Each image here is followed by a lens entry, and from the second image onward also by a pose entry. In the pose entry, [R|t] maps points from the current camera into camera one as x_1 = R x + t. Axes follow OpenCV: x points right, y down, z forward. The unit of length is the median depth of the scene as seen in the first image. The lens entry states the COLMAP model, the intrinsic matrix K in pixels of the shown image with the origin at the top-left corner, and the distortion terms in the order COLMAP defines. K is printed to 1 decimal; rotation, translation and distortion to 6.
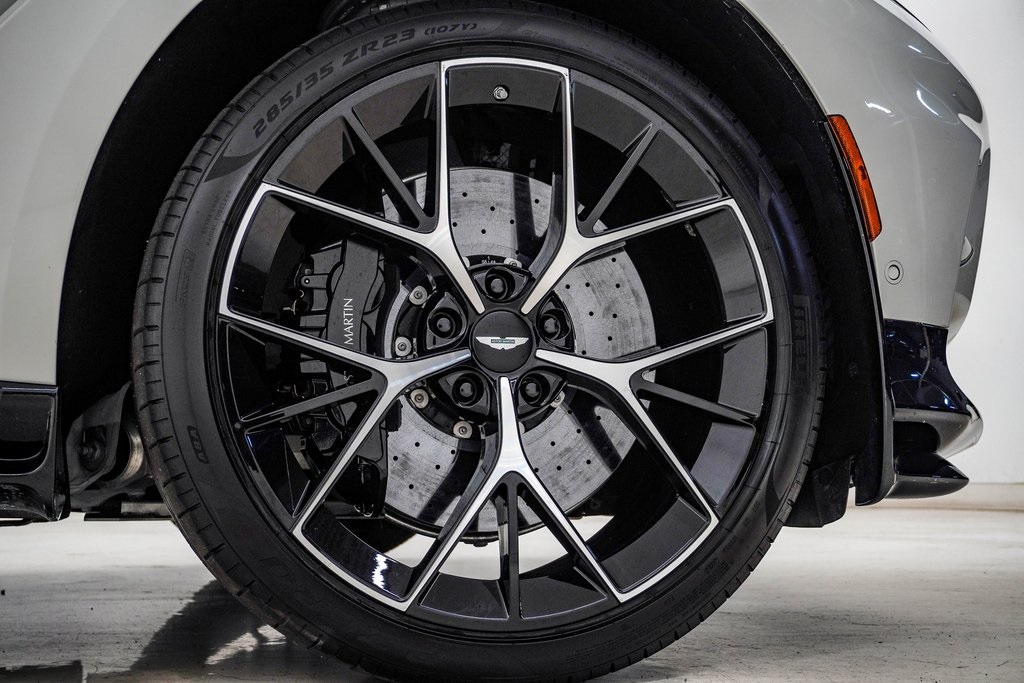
lens RADIAL K [[1534.8, 0, 519.0], [0, 1534.8, 344.2], [0, 0, 1]] dist [-0.009821, 0.000000]
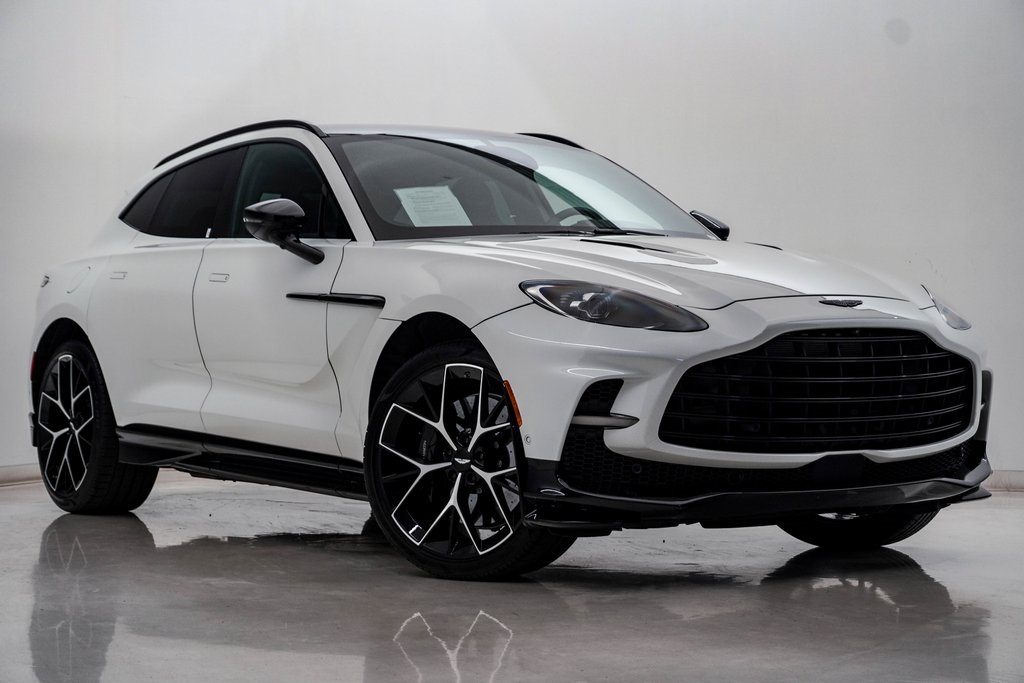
lens RADIAL K [[2196.4, 0, 512.5], [0, 2196.4, 338.6], [0, 0, 1]] dist [-0.010754, 0.000000]
pose [[0.668688, 0.080704, -0.739150, 3.116326], [-0.018782, 0.995608, 0.091714, -0.616704], [0.743306, -0.047445, 0.667267, -1.699720]]
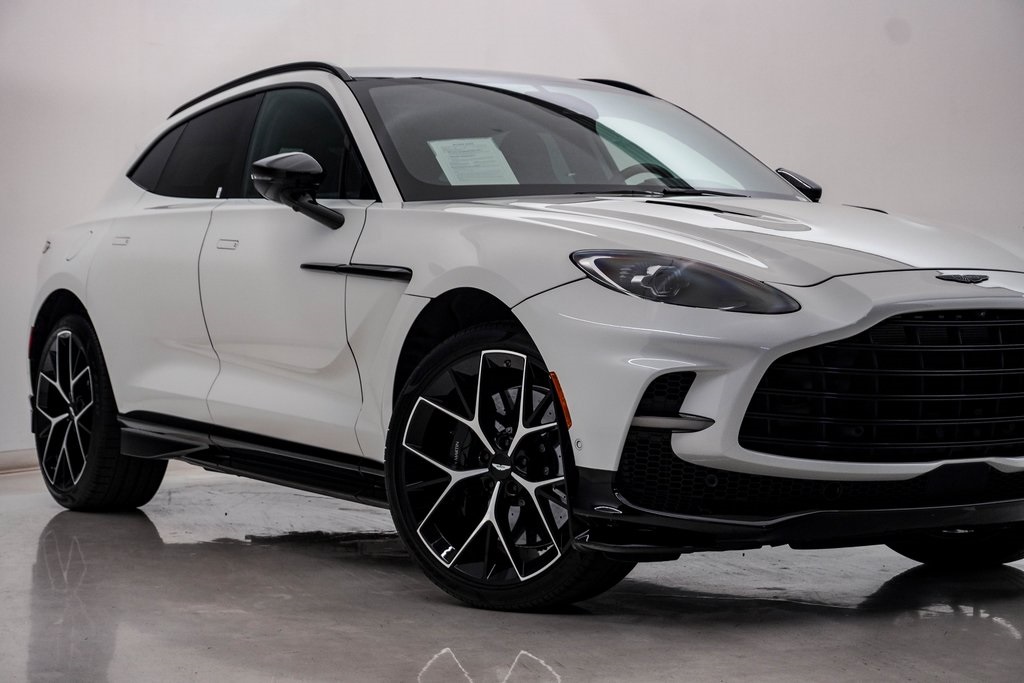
lens RADIAL K [[2196.4, 0, 513.1], [0, 2196.4, 341.9], [0, 0, 1]] dist [-0.010754, 0.000000]
pose [[0.641827, 0.097151, -0.760670, 2.617011], [-0.019428, 0.993684, 0.110518, -0.580685], [0.766603, -0.056155, 0.639661, -1.189600]]
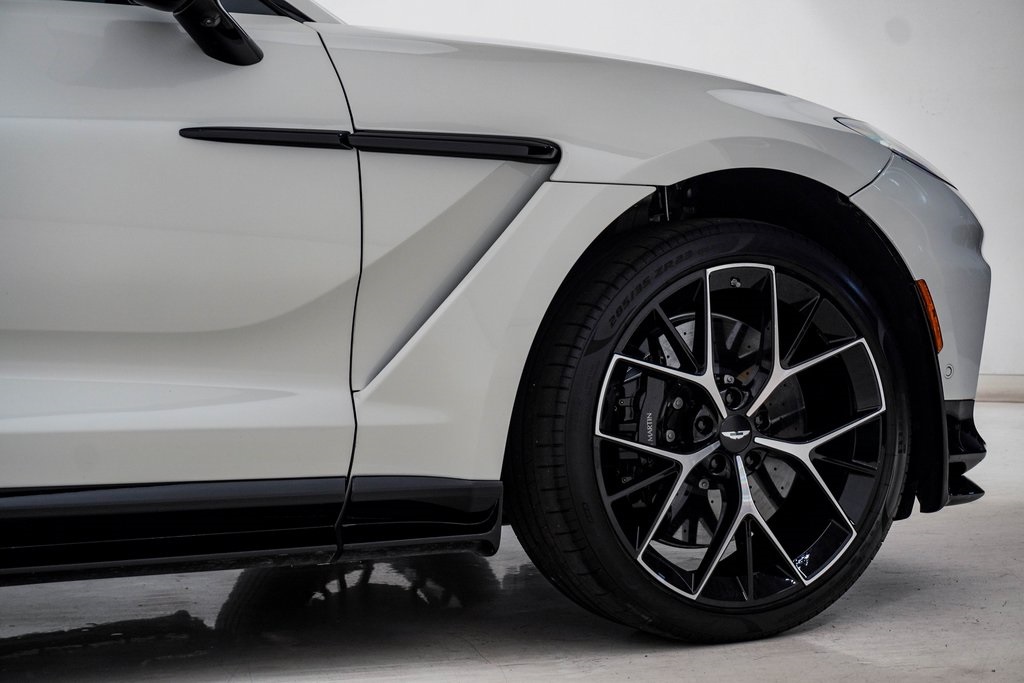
lens RADIAL K [[2196.4, 0, 508.8], [0, 2196.4, 346.8], [0, 0, 1]] dist [-0.010754, 0.000000]
pose [[0.979572, -0.028975, 0.198996, -0.719336], [0.000910, 0.990194, 0.139698, -0.425861], [-0.201092, -0.136663, 0.969992, -1.233050]]
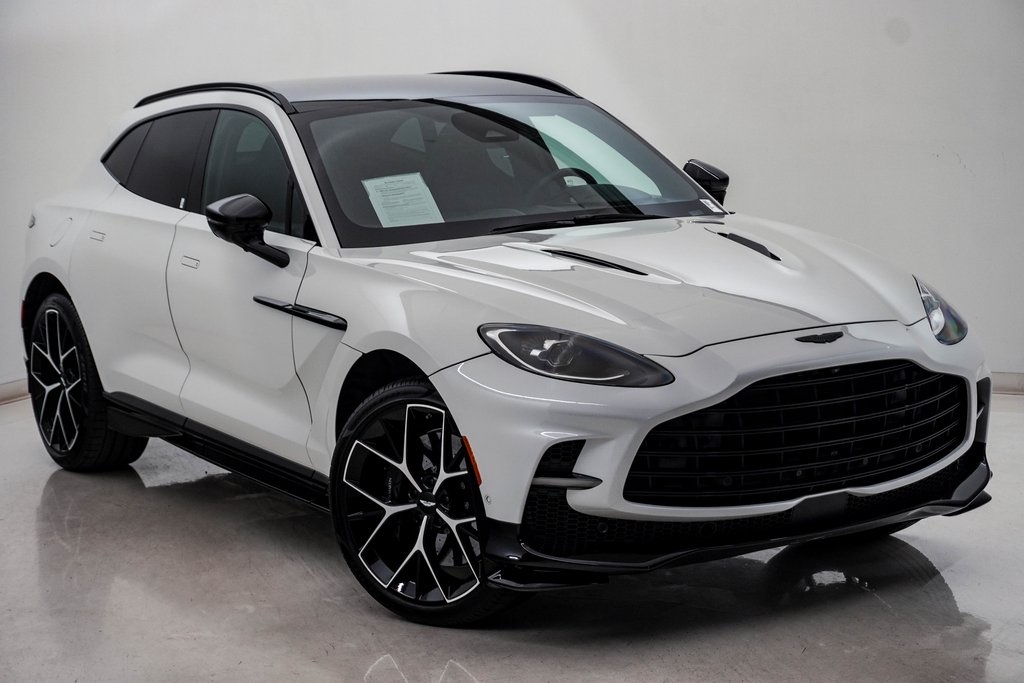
lens RADIAL K [[2196.4, 0, 510.5], [0, 2196.4, 346.0], [0, 0, 1]] dist [-0.010754, 0.000000]
pose [[0.640458, 0.167259, -0.749558, 3.042387], [0.014249, 0.973240, 0.229347, -1.197708], [0.767861, -0.157568, 0.620937, -1.326729]]
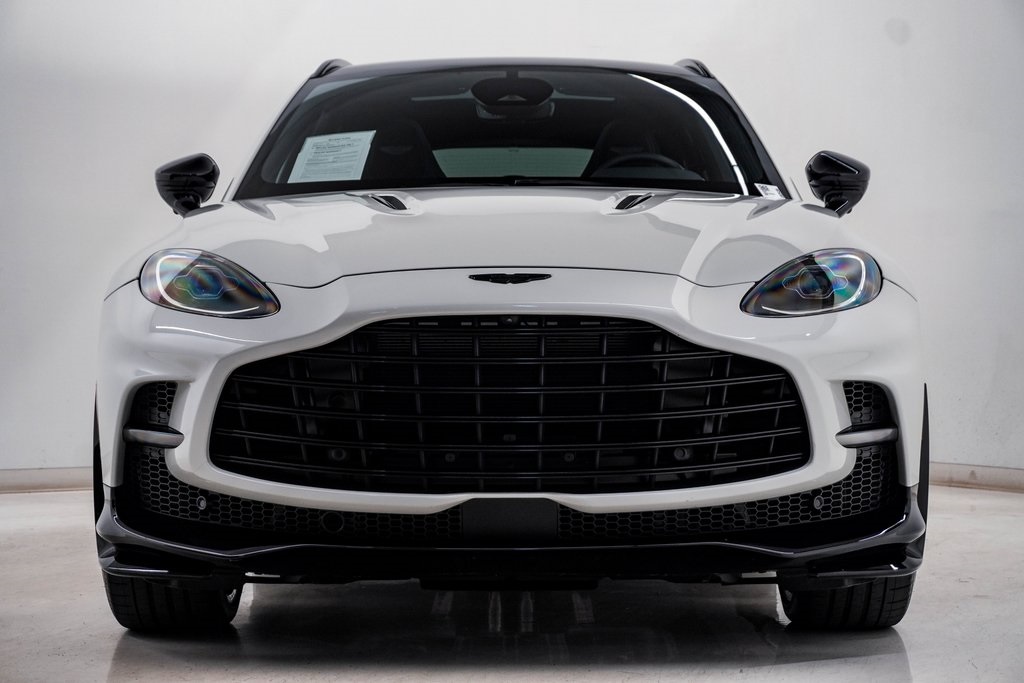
lens RADIAL K [[2196.4, 0, 511.7], [0, 2196.4, 342.2], [0, 0, 1]] dist [-0.010754, 0.000000]
pose [[0.147627, 0.098017, -0.984174, 3.270620], [0.027816, 0.994272, 0.103195, -0.527699], [0.988652, -0.042610, 0.144055, 1.080022]]
